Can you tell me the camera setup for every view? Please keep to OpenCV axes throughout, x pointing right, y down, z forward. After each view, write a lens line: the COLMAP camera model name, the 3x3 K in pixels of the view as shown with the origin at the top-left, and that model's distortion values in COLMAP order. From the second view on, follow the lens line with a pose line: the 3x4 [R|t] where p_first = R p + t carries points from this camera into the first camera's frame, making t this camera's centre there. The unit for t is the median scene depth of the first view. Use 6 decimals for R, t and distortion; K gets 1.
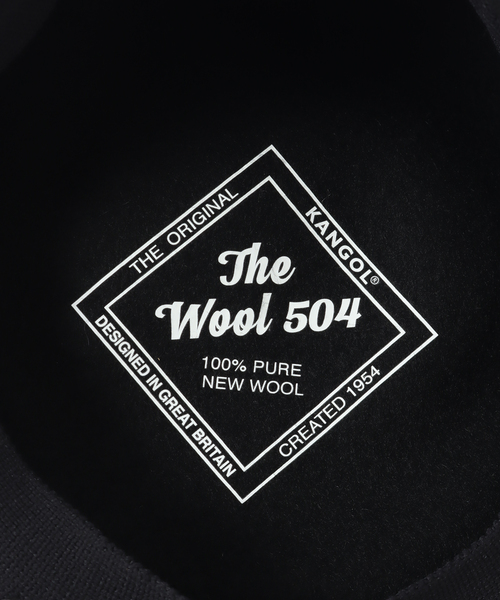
lens RADIAL K [[1253.2, 0, 251.0], [0, 1253.2, 300.1], [0, 0, 1]] dist [-0.073439, 0.000000]
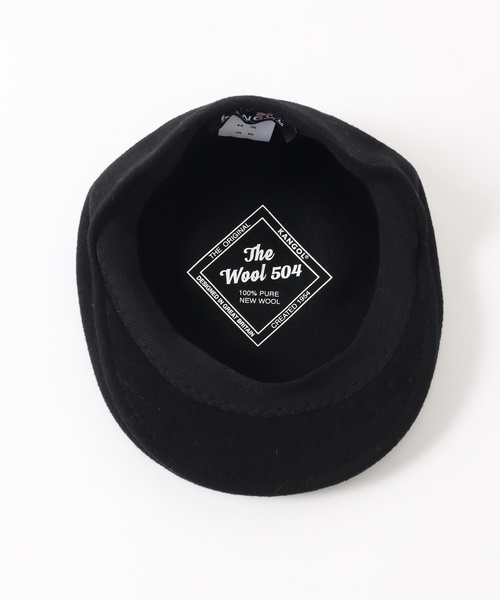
lens RADIAL K [[1253.2, 0, 249.7], [0, 1253.2, 299.5], [0, 0, 1]] dist [-0.073439, 0.000000]
pose [[0.998937, -0.046027, 0.002379, -0.024621], [0.046029, 0.998940, -0.000915, 0.066786], [-0.002335, 0.001024, 0.999997, -1.516446]]
